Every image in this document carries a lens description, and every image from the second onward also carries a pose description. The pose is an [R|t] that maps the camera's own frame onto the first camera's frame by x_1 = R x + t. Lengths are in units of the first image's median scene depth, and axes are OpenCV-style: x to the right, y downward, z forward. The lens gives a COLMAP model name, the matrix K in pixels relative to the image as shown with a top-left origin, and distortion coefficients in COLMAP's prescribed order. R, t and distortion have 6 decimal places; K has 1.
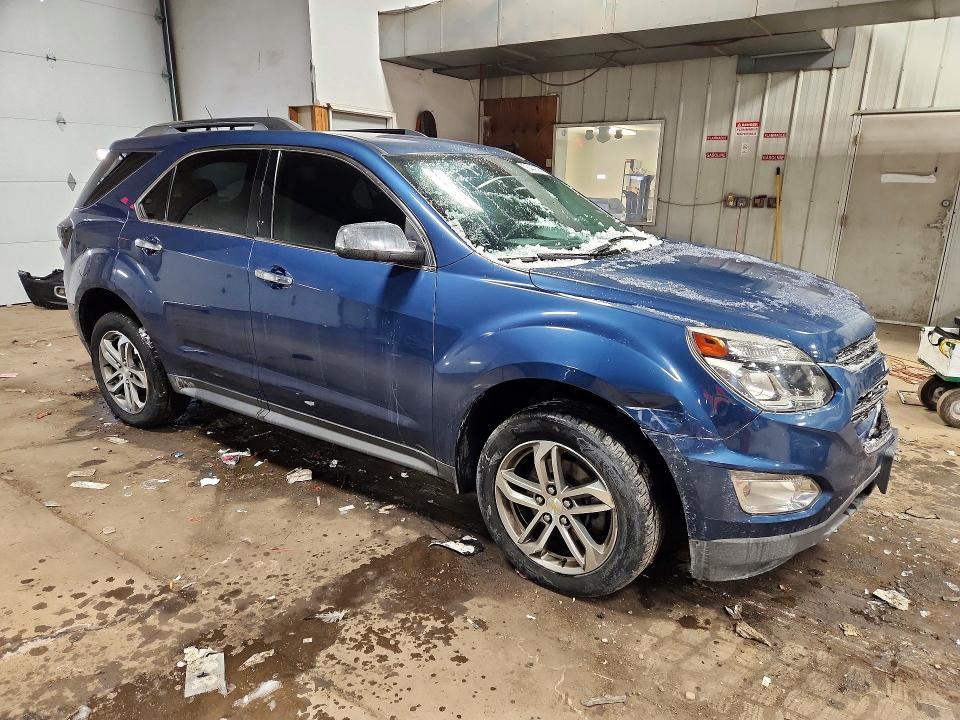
lens RADIAL K [[647.2, 0, 480.0], [0, 647.2, 360.0], [0, 0, 1]] dist [0.051637, -0.001767]
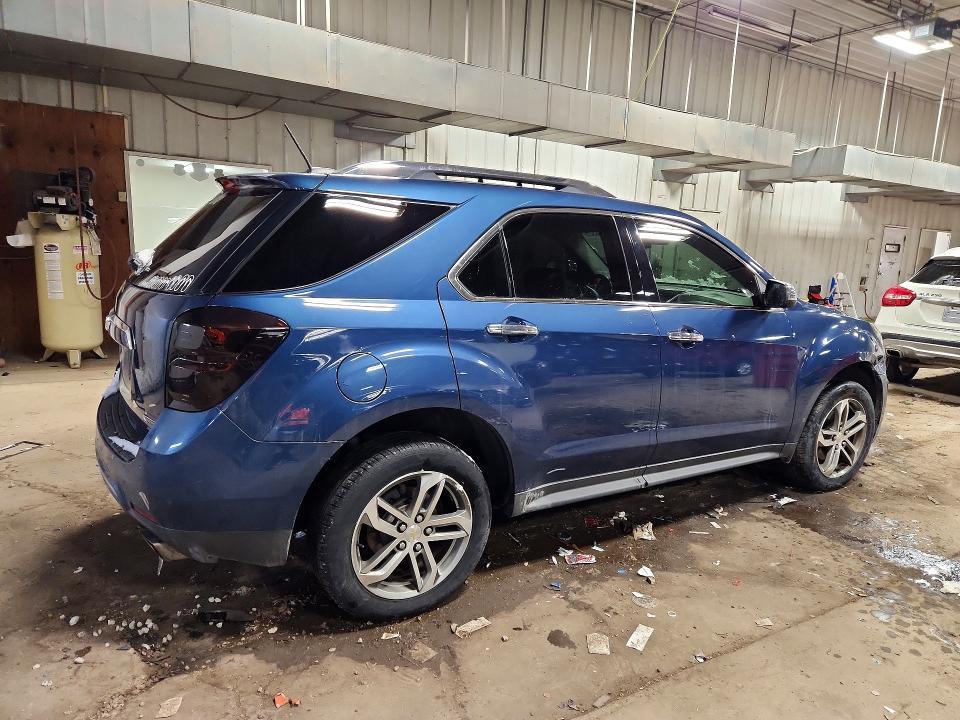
lens RADIAL K [[647.2, 0, 480.0], [0, 647.2, 360.0], [0, 0, 1]] dist [0.051637, -0.001767]
pose [[0.403695, -0.166444, 0.899626, -1.157570], [0.207050, 0.974421, 0.087371, -0.208798], [-0.891157, 0.150997, 0.427831, 0.697511]]
